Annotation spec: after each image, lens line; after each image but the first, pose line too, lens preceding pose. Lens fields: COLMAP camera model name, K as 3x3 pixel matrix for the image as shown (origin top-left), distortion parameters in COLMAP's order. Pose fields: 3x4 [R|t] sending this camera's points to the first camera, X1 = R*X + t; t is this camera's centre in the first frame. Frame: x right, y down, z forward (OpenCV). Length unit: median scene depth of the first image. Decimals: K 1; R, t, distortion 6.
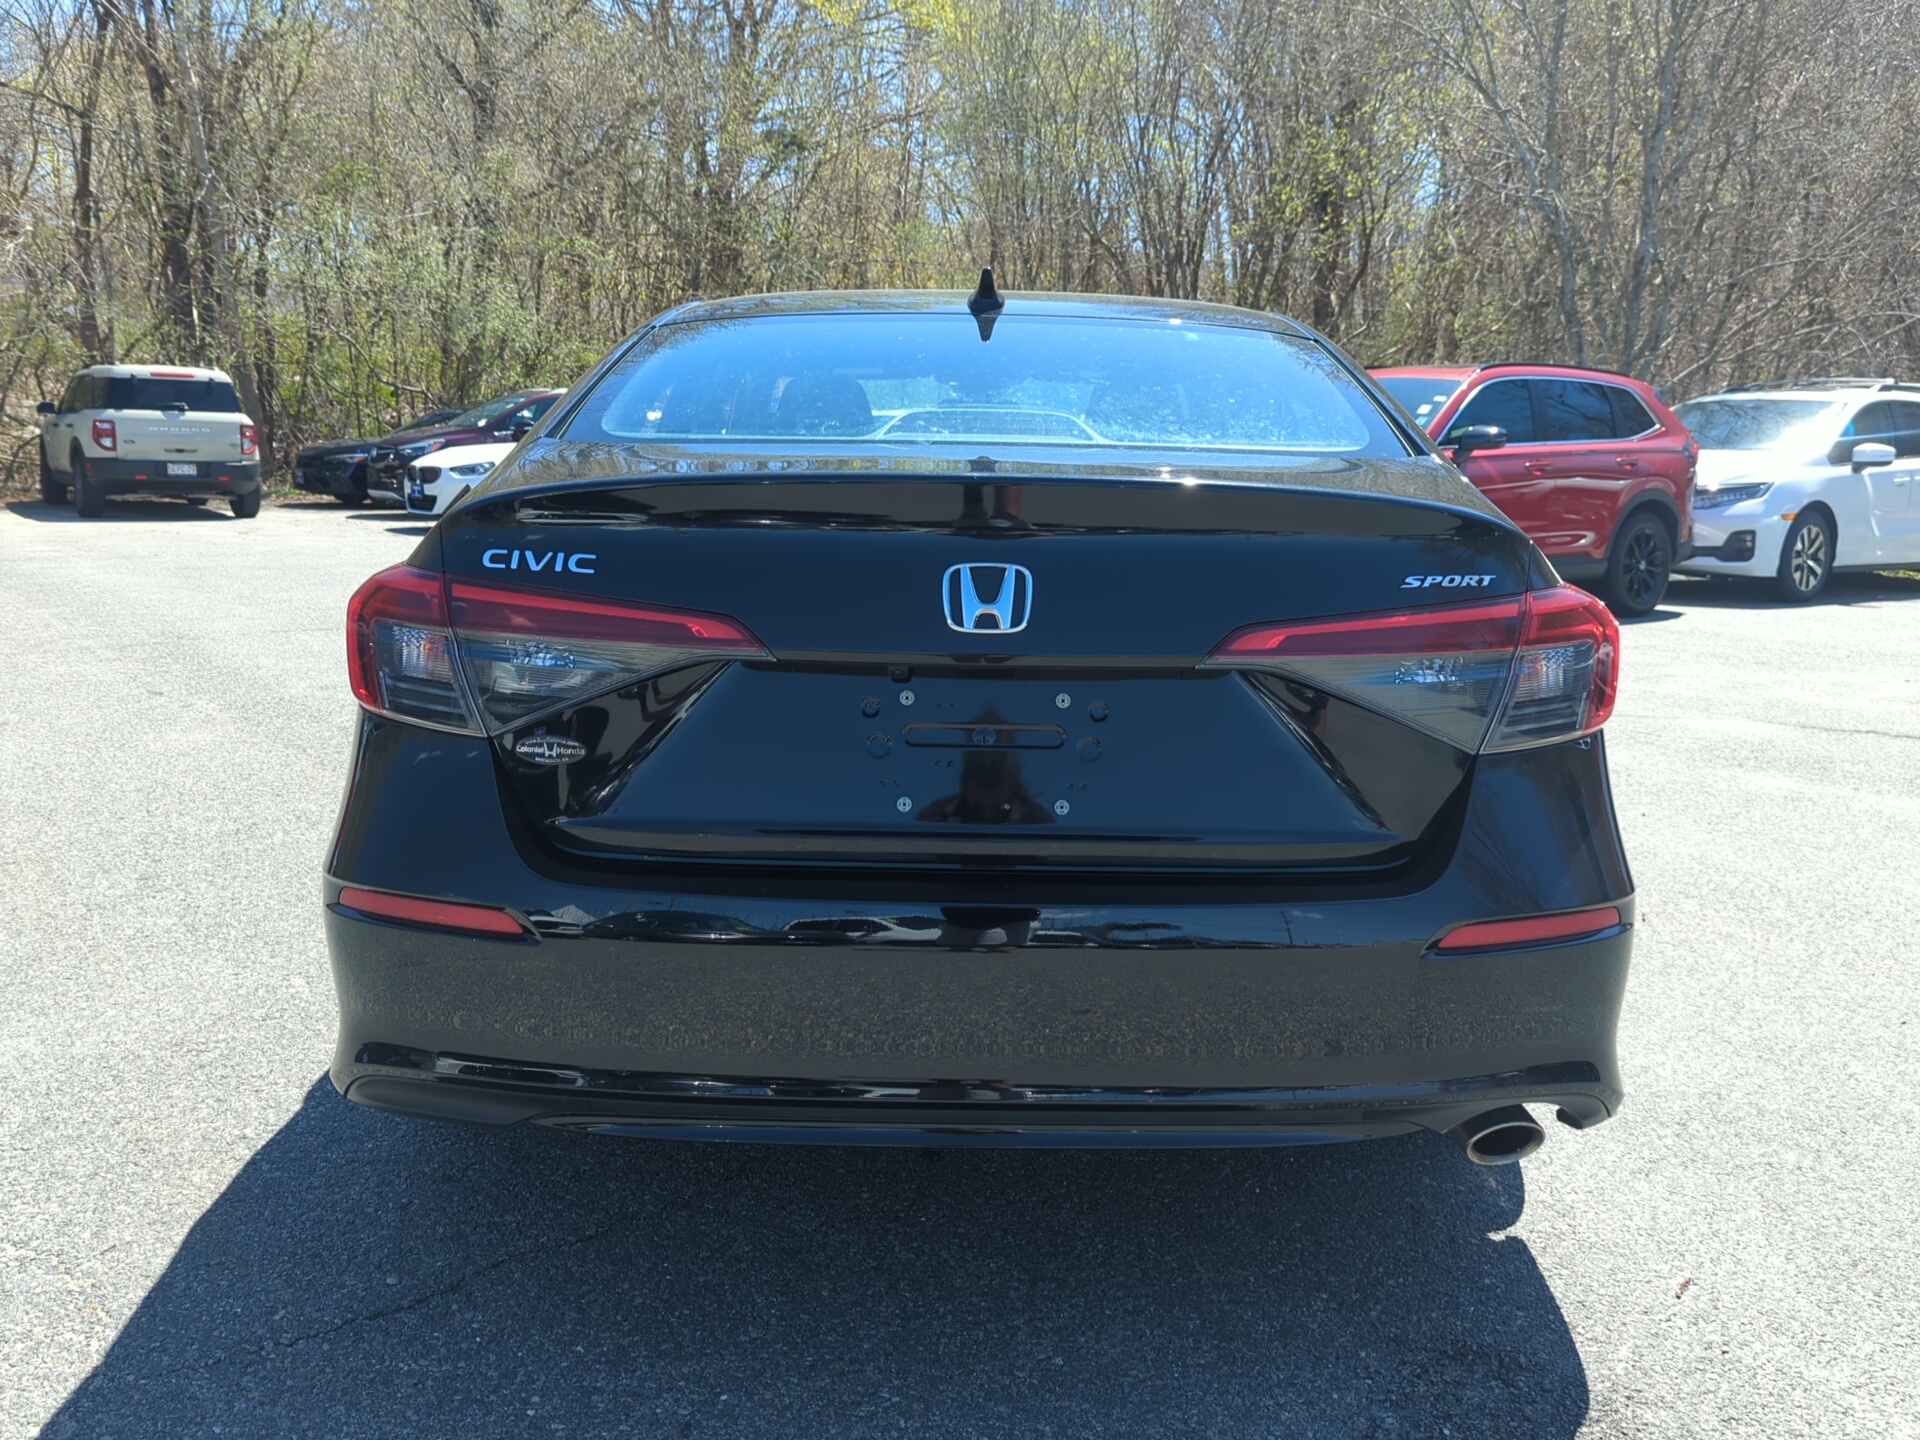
lens RADIAL K [[1526.7, 0, 963.5], [0, 1526.7, 721.7], [0, 0, 1]] dist [0.052863, -0.038574]
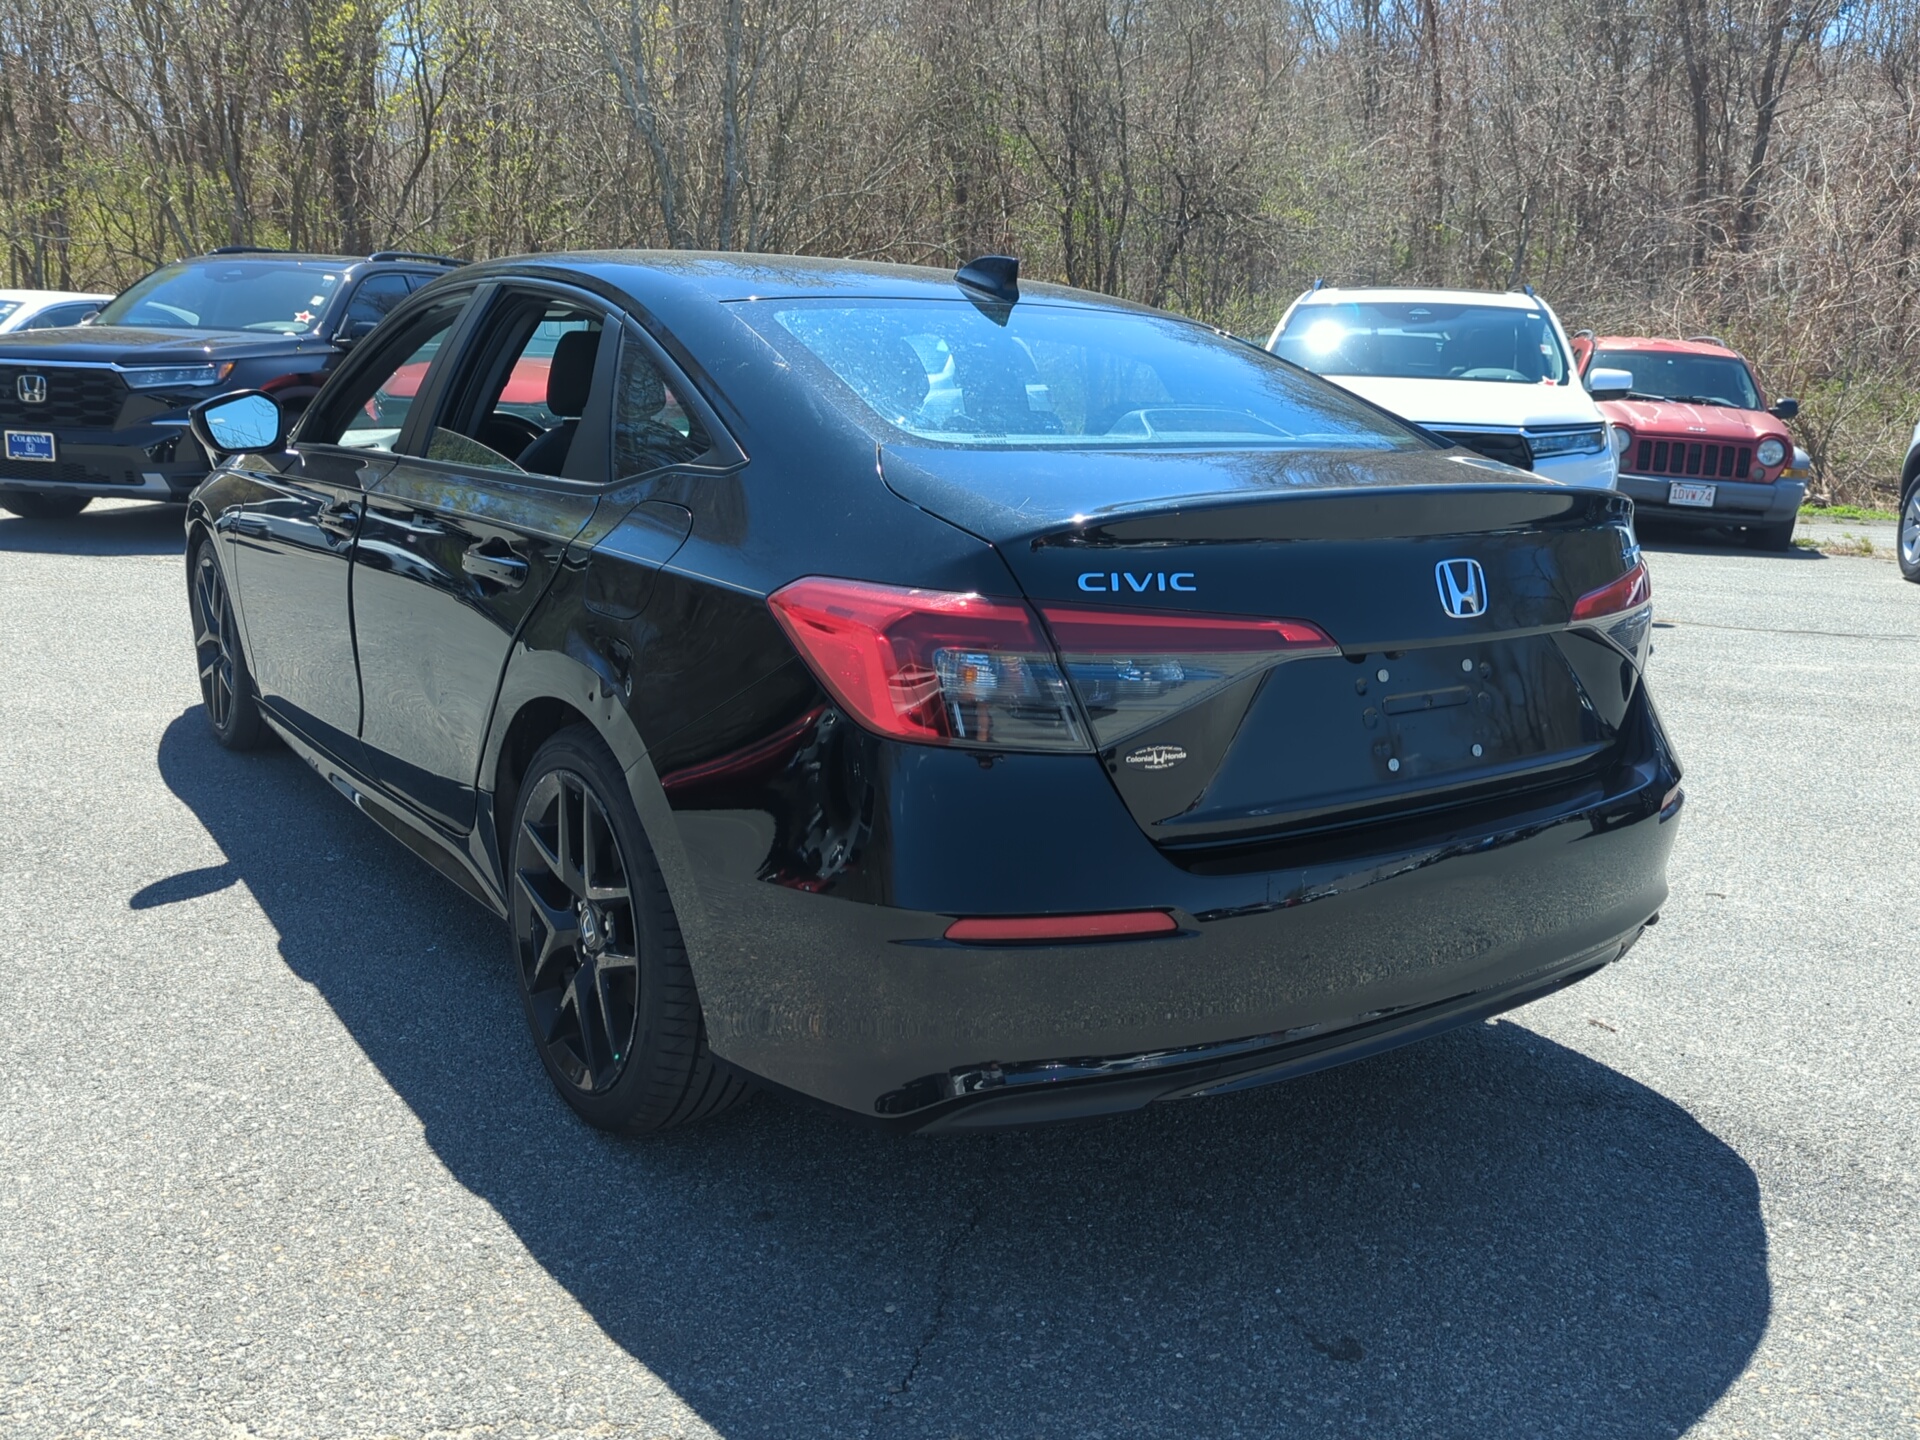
lens RADIAL K [[1526.7, 0, 968.8], [0, 1526.7, 710.7], [0, 0, 1]] dist [0.052863, -0.038574]
pose [[0.821348, -0.116344, 0.558437, -0.967054], [0.082350, 0.992908, 0.085742, -0.116004], [-0.564452, -0.024437, 0.825104, 0.192065]]
